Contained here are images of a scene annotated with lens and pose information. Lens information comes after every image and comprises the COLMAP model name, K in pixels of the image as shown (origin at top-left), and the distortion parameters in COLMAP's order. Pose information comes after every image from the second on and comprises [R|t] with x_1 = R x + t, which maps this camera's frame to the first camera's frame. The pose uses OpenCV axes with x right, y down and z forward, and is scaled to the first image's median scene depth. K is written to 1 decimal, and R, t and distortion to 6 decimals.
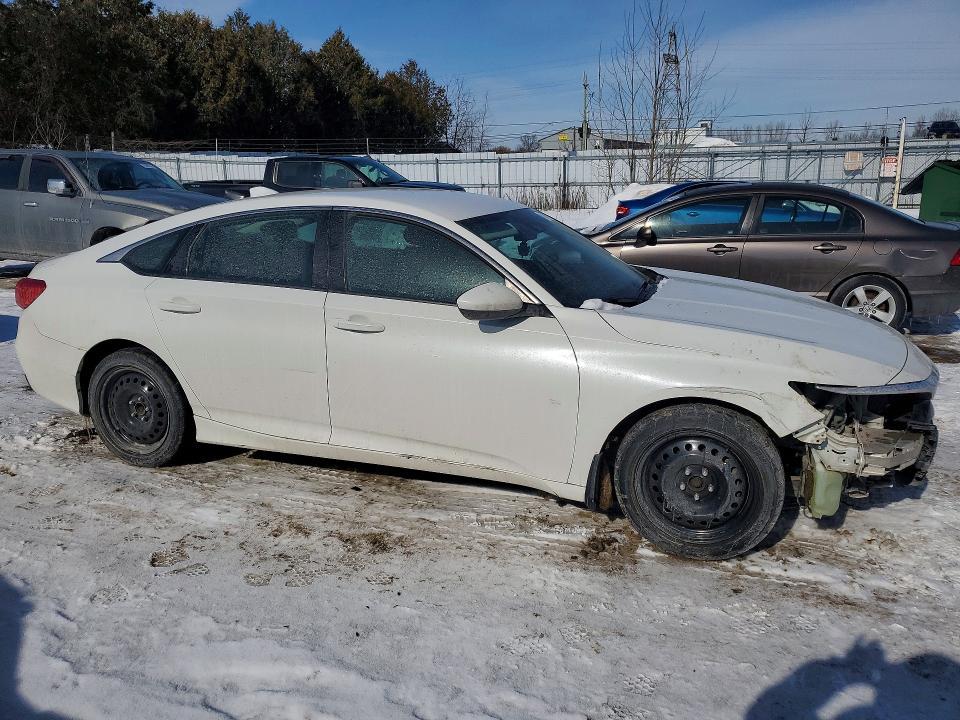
lens RADIAL K [[739.2, 0, 478.8], [0, 739.2, 362.6], [0, 0, 1]] dist [0.013527, 0.007575]
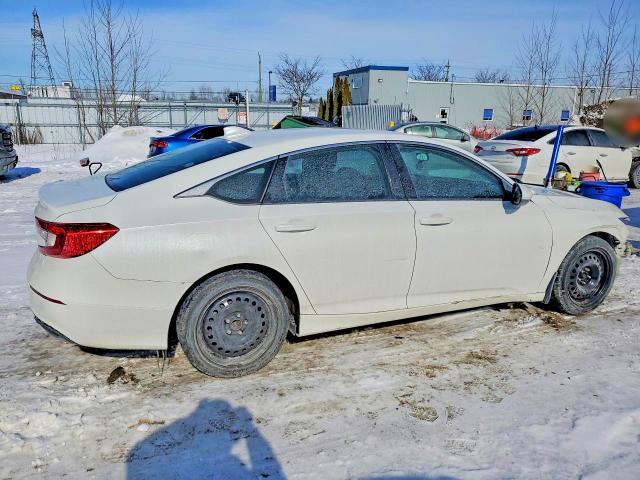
lens RADIAL K [[492.8, 0, 319.4], [0, 492.8, 238.6], [0, 0, 1]] dist [0.013527, 0.007575]
pose [[0.732670, -0.142639, 0.665469, -0.115964], [0.151566, 0.987432, 0.044778, -0.011075], [-0.663493, 0.068055, 0.745081, 0.049441]]
